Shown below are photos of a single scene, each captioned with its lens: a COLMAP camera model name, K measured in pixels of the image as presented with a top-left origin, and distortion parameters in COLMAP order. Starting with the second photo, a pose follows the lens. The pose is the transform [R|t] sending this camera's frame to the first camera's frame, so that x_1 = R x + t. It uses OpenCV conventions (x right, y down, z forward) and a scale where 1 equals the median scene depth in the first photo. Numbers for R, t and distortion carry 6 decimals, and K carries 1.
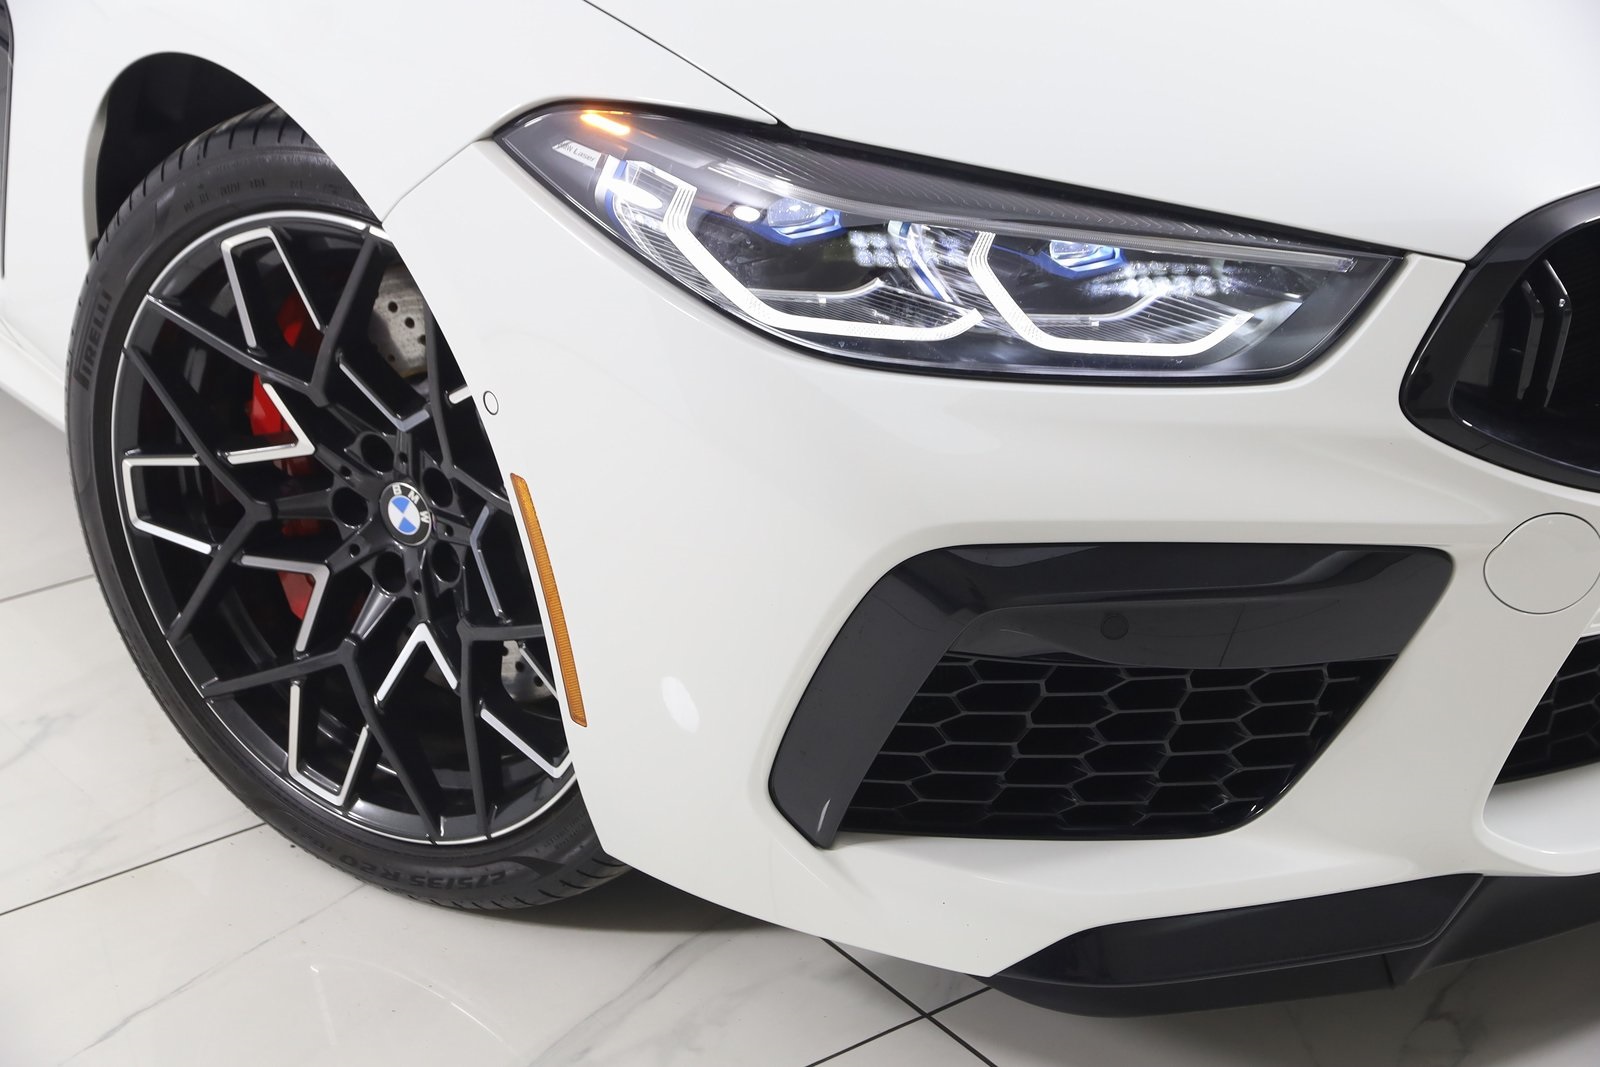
lens RADIAL K [[2735.0, 0, 792.0], [0, 2735.0, 525.8], [0, 0, 1]] dist [0.144024, 0.000000]
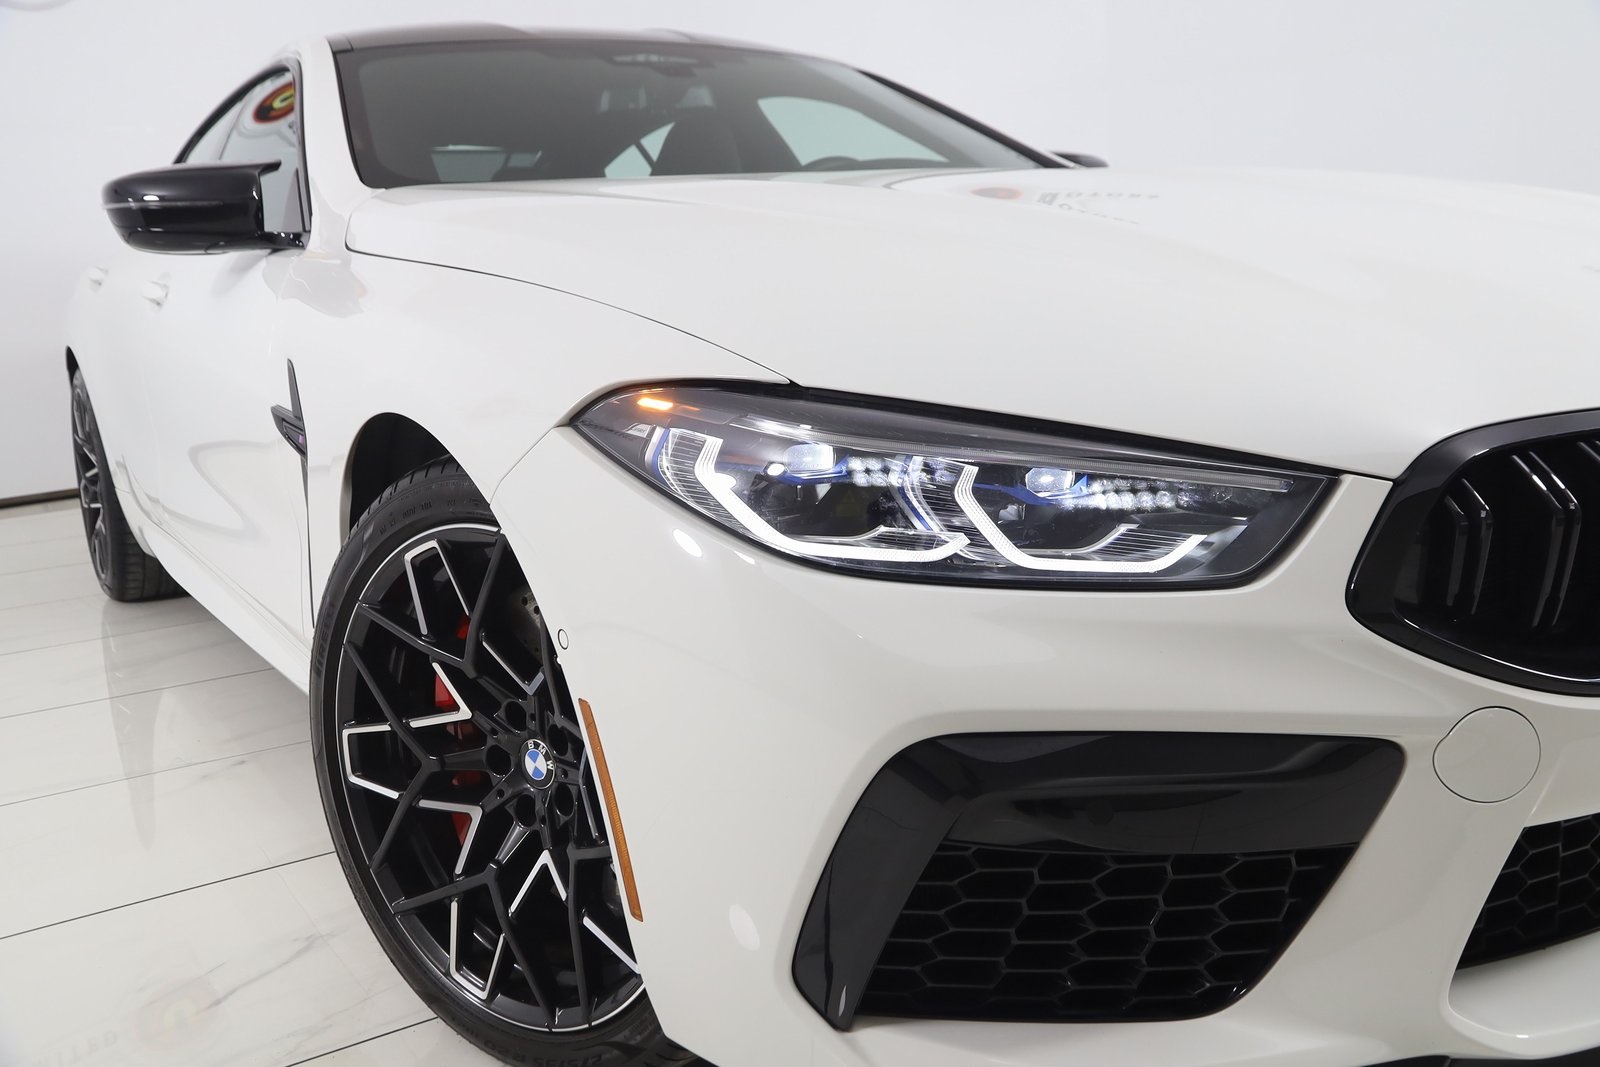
lens RADIAL K [[1385.7, 0, 807.4], [0, 1385.7, 526.5], [0, 0, 1]] dist [-0.034978, 0.084117]
pose [[0.997850, -0.020138, -0.062364, 0.036104], [0.004258, 0.969529, -0.244939, 0.056797], [0.065396, 0.244147, 0.967531, 0.409901]]
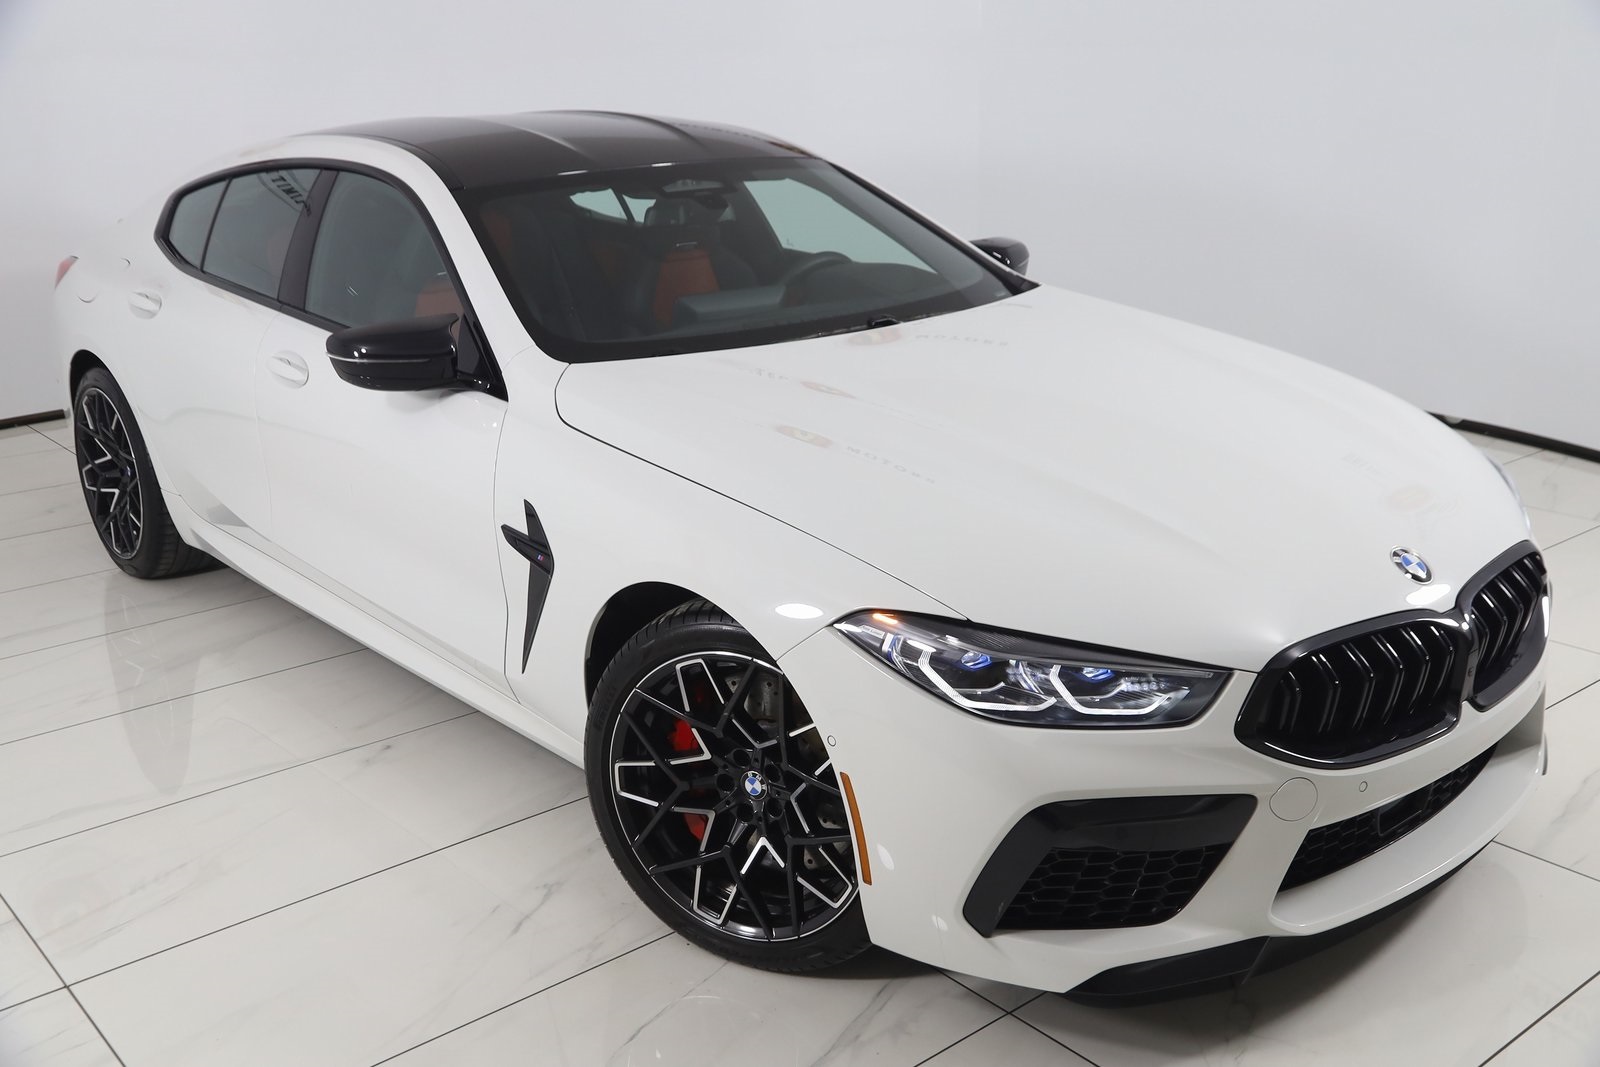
lens RADIAL K [[1529.7, 0, 805.6], [0, 1529.7, 536.7], [0, 0, 1]] dist [0.014029, 0.000000]
pose [[0.996175, -0.018842, 0.085322, -0.236831], [0.029902, 0.991028, -0.130270, -0.048195], [-0.082102, 0.132323, 0.987801, -0.266867]]
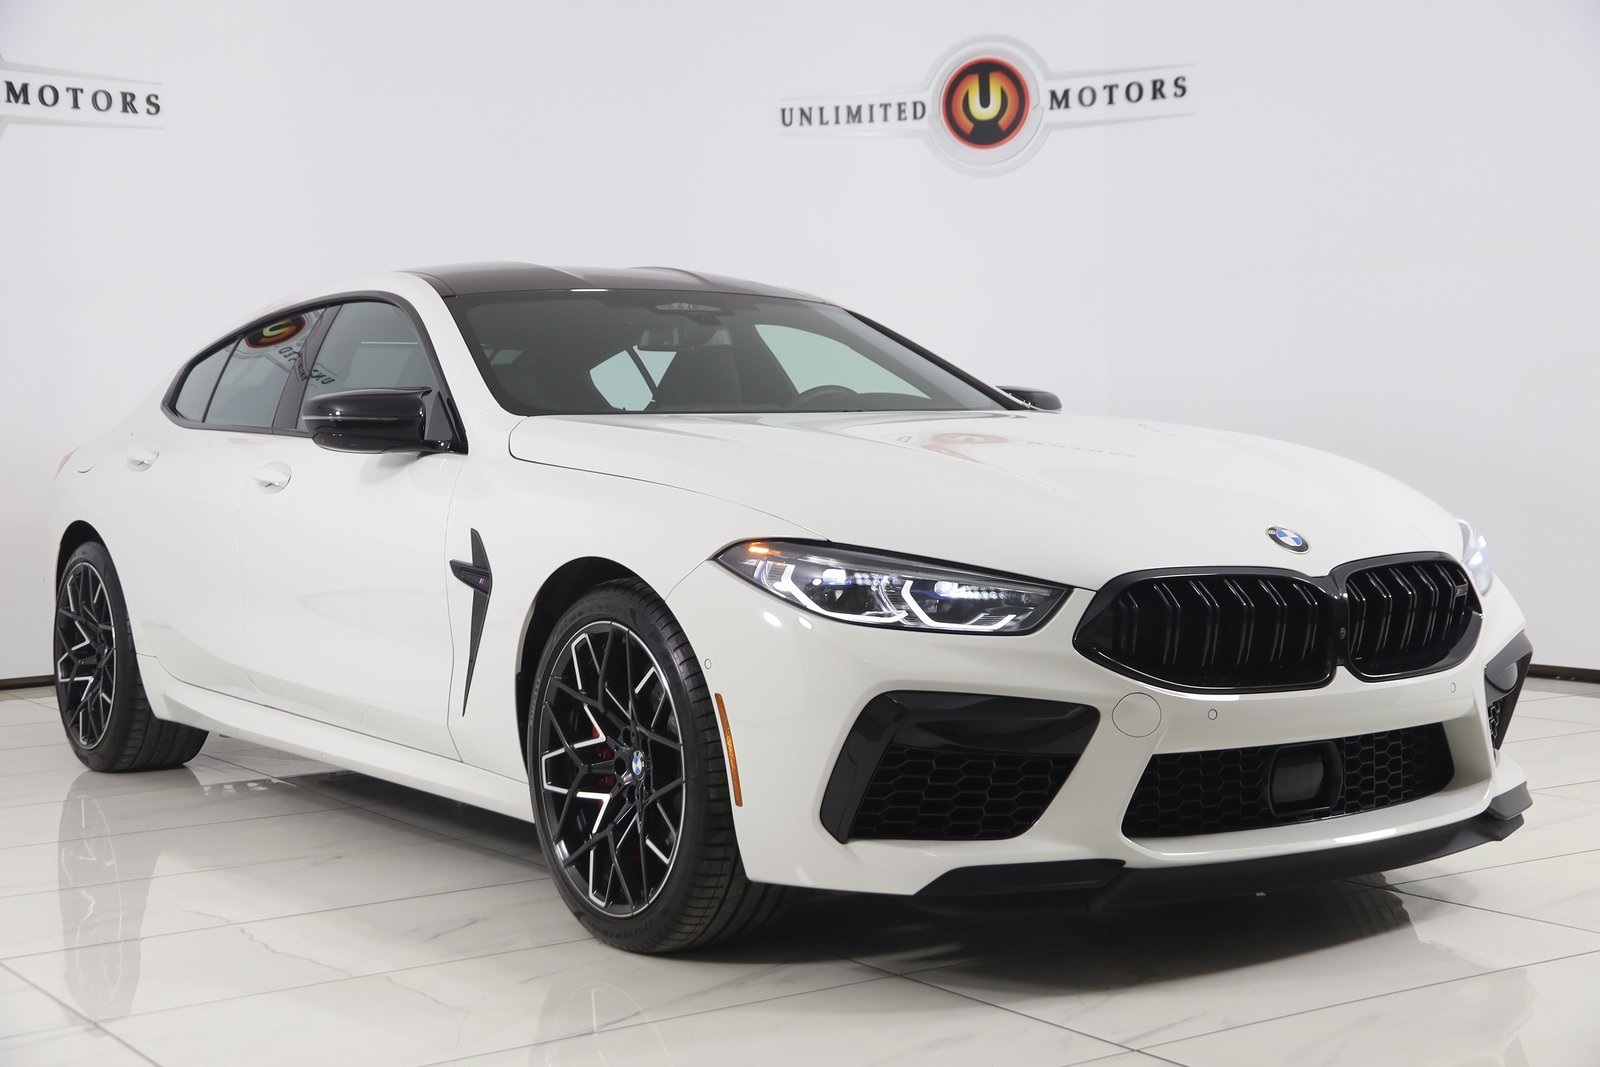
lens RADIAL K [[2172.7, 0, 794.8], [0, 2172.7, 528.8], [0, 0, 1]] dist [0.050471, 0.000000]
pose [[0.999518, 0.006947, -0.030250, 0.024525], [-0.018173, 0.921080, -0.388949, 0.594397], [0.025161, 0.389312, 0.920762, -0.818751]]
